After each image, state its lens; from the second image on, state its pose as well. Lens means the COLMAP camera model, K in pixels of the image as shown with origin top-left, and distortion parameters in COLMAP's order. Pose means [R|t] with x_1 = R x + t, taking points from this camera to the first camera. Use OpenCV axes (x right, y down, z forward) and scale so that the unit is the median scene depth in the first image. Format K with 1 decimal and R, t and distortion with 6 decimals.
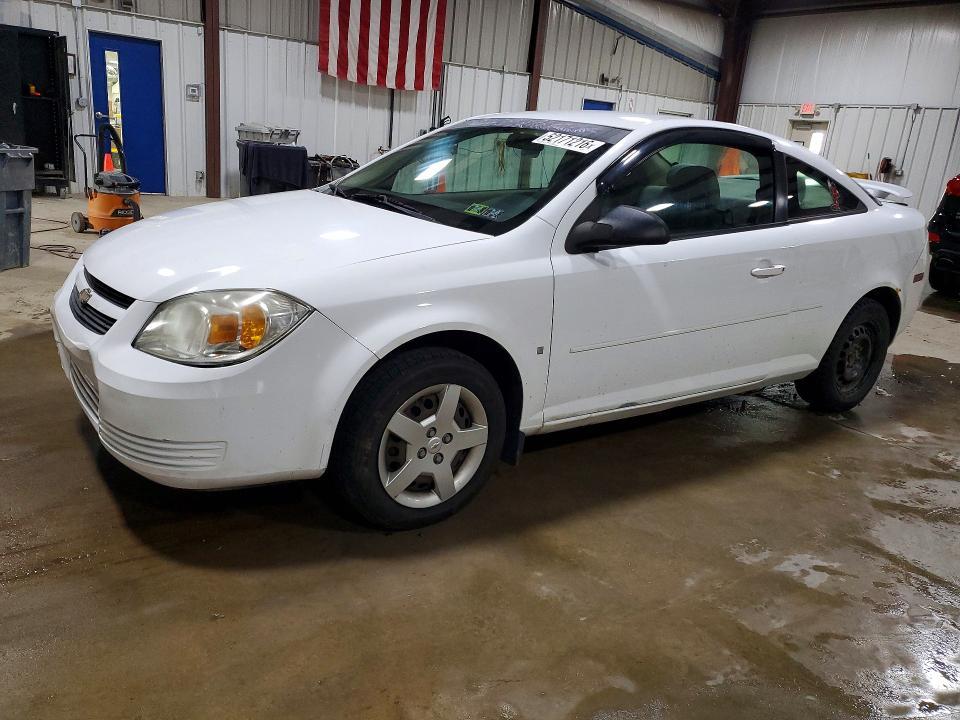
lens RADIAL K [[771.3, 0, 461.9], [0, 771.3, 359.8], [0, 0, 1]] dist [0.017218, 0.005094]
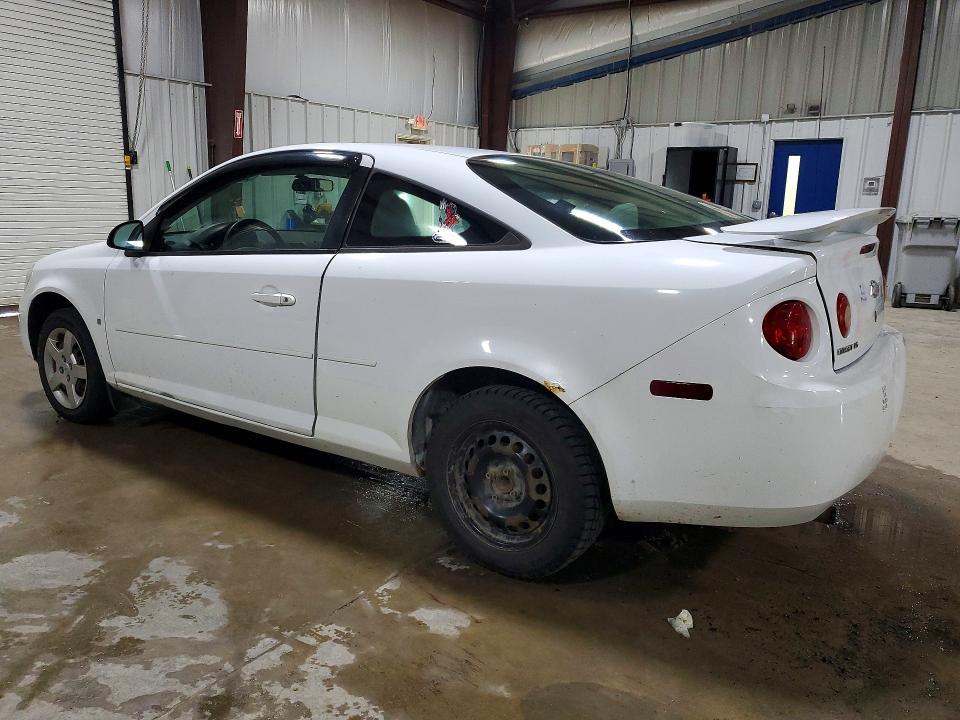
lens RADIAL K [[771.3, 0, 461.9], [0, 771.3, 359.8], [0, 0, 1]] dist [0.017218, 0.005094]
pose [[0.294840, 0.115862, -0.948497, 0.462521], [-0.266059, 0.963322, 0.034969, -0.048162], [0.917759, 0.242046, 0.314852, 0.331488]]
